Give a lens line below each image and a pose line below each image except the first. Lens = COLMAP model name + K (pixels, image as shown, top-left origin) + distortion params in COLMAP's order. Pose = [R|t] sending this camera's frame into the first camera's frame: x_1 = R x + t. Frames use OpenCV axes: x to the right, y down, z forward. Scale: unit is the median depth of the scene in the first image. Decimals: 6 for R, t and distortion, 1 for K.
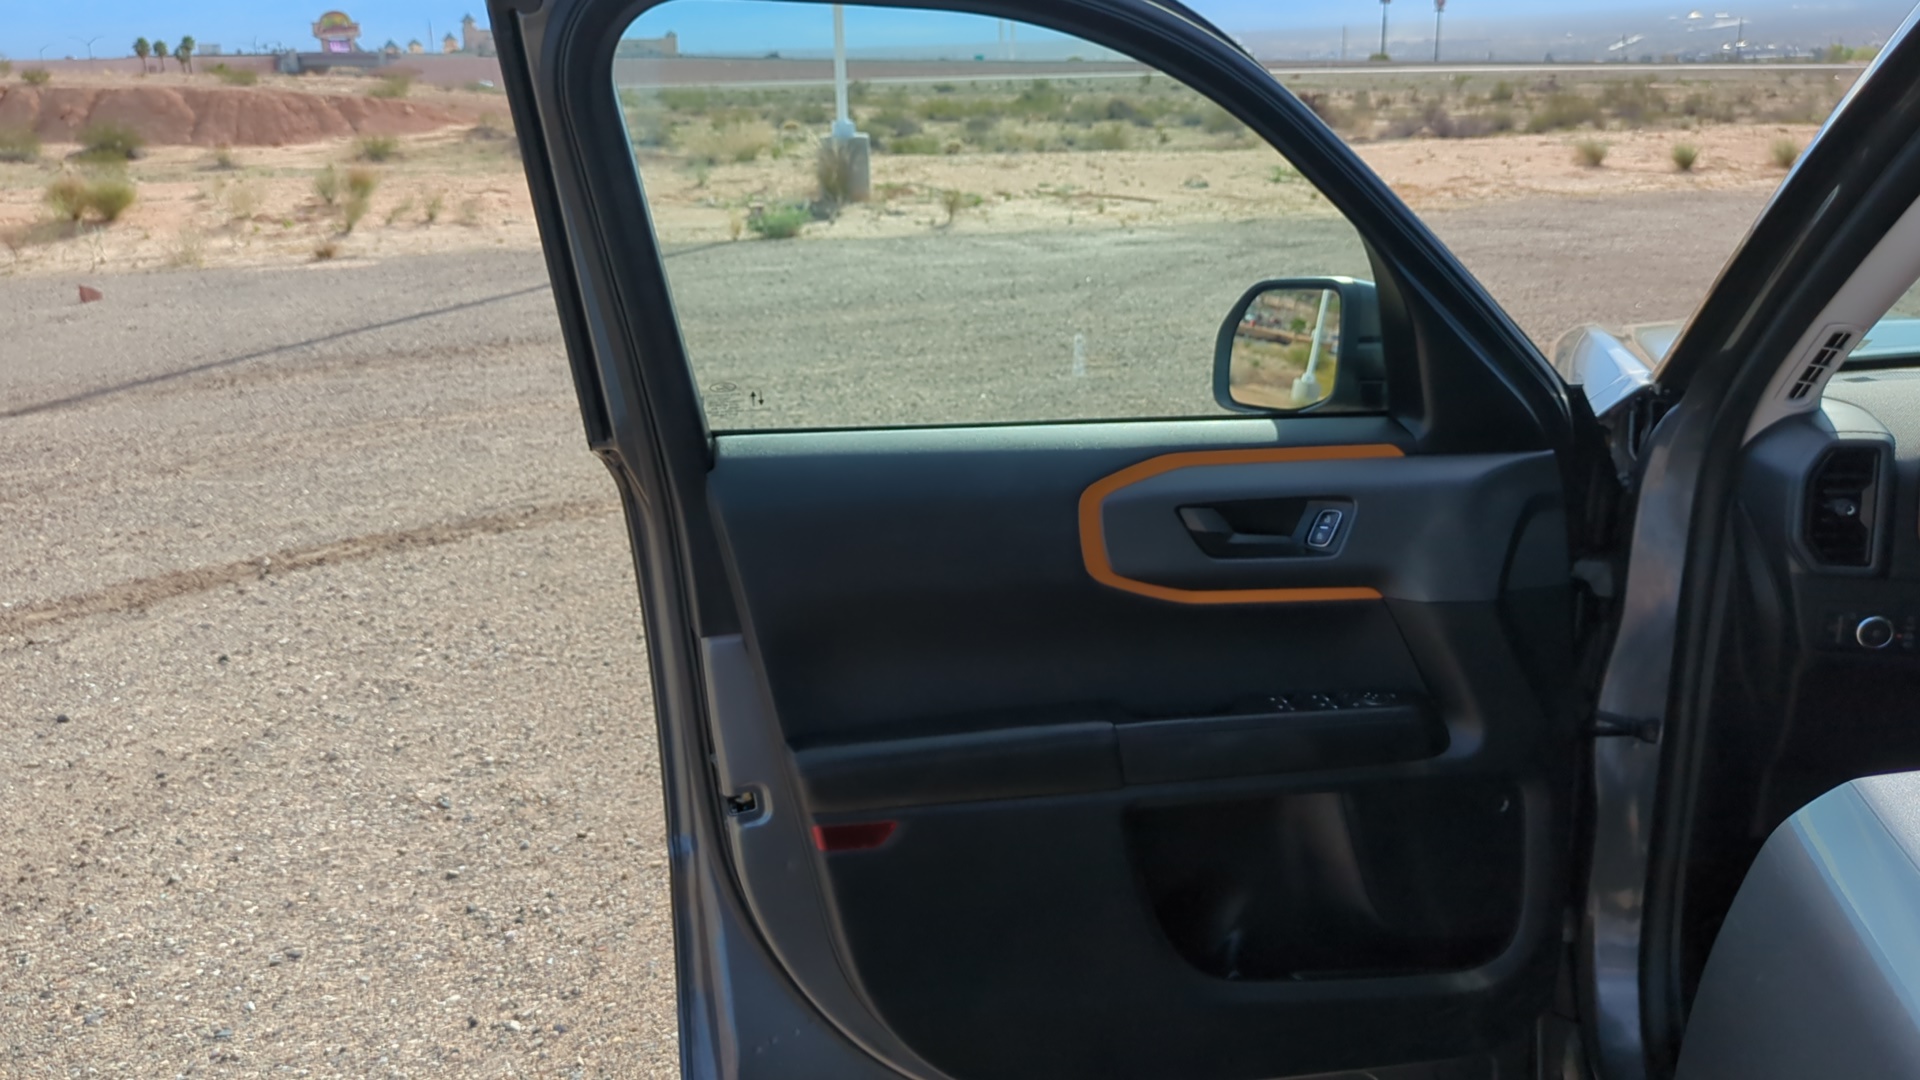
lens RADIAL K [[1633.3, 0, 960.0], [0, 1633.3, 540.0], [0, 0, 1]] dist [0.083238, -0.113938]
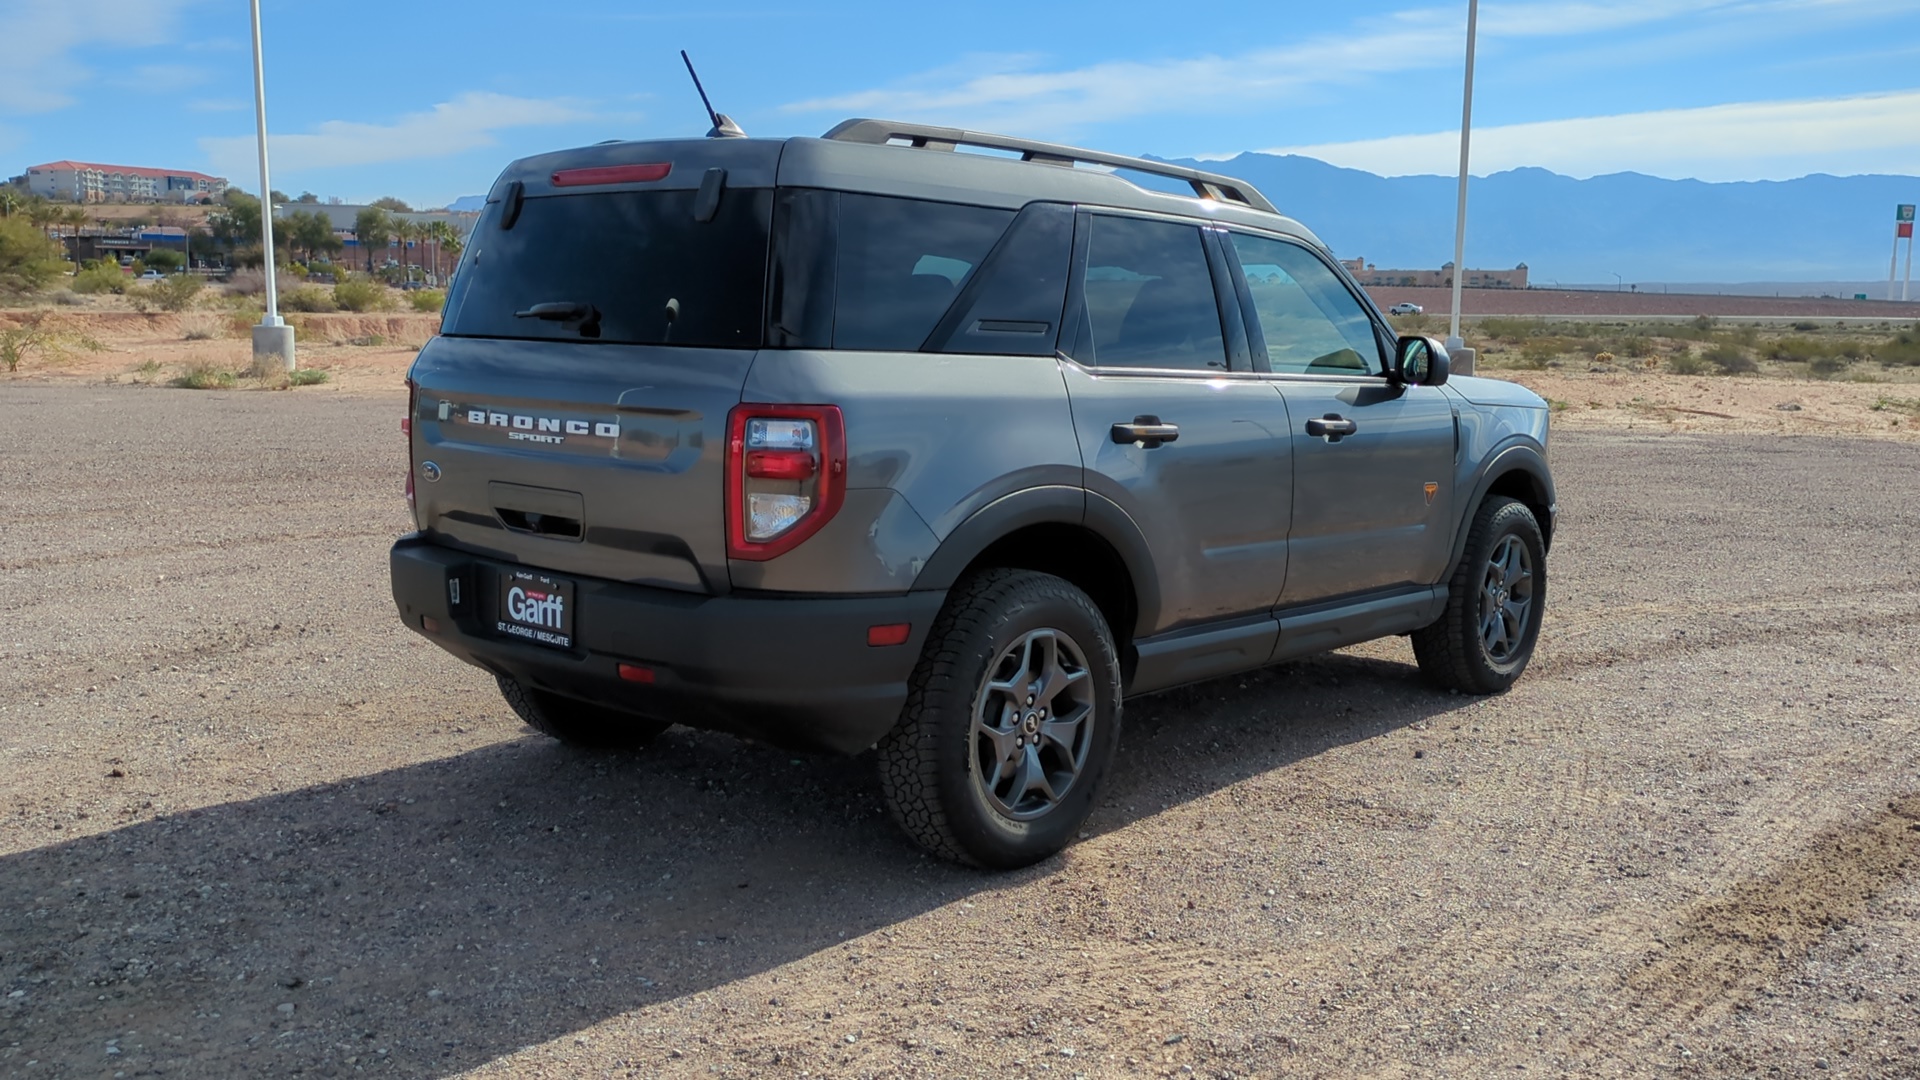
lens RADIAL K [[1646.9, 0, 981.9], [0, 1646.9, 531.4], [0, 0, 1]] dist [0.080311, -0.108755]
pose [[0.885437, 0.095665, -0.454806, 0.182215], [-0.157488, 0.982449, -0.099955, 0.062036], [0.437262, 0.160131, 0.884963, -0.209824]]
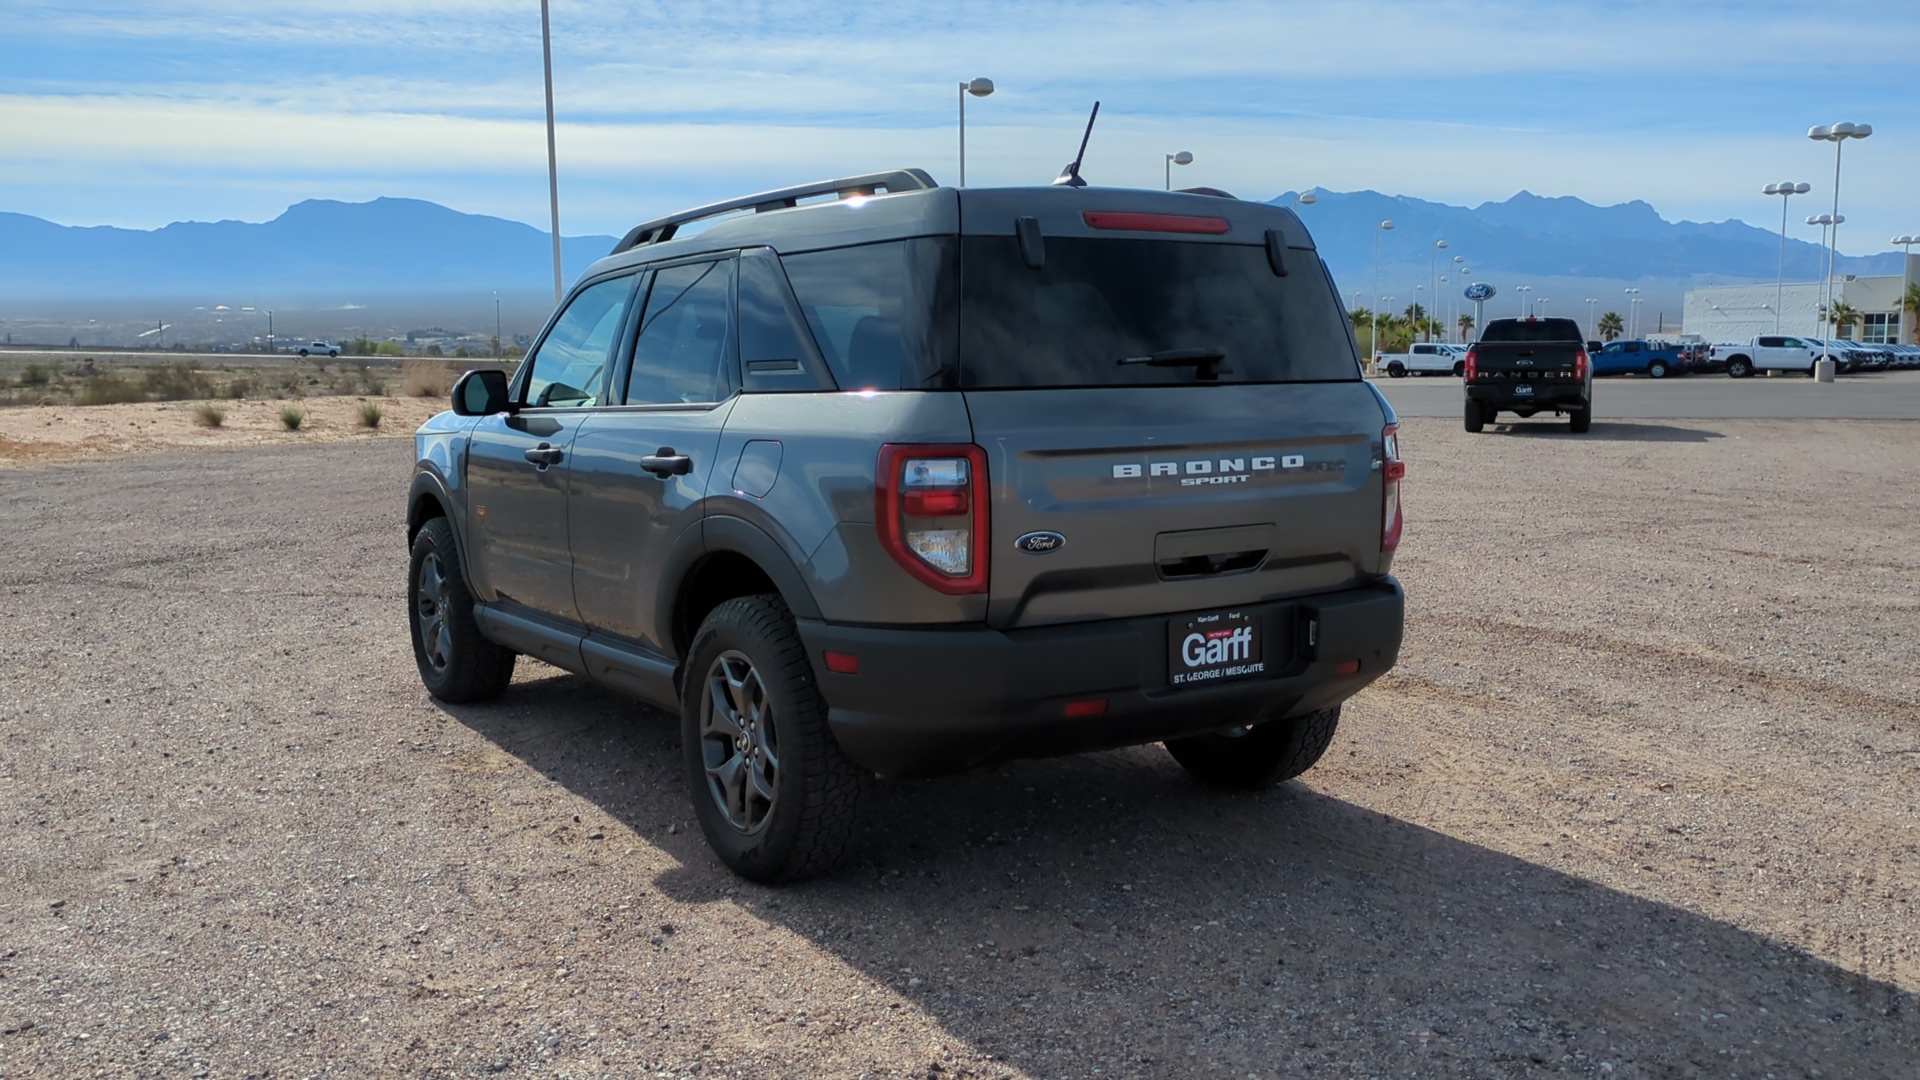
lens RADIAL K [[1646.9, 0, 981.9], [0, 1646.9, 531.4], [0, 0, 1]] dist [0.080311, -0.108755]
pose [[0.678659, -0.060984, 0.731917, -0.125370], [0.186355, 0.978232, -0.091288, 0.058785], [-0.710418, 0.198350, 0.675251, -0.173822]]
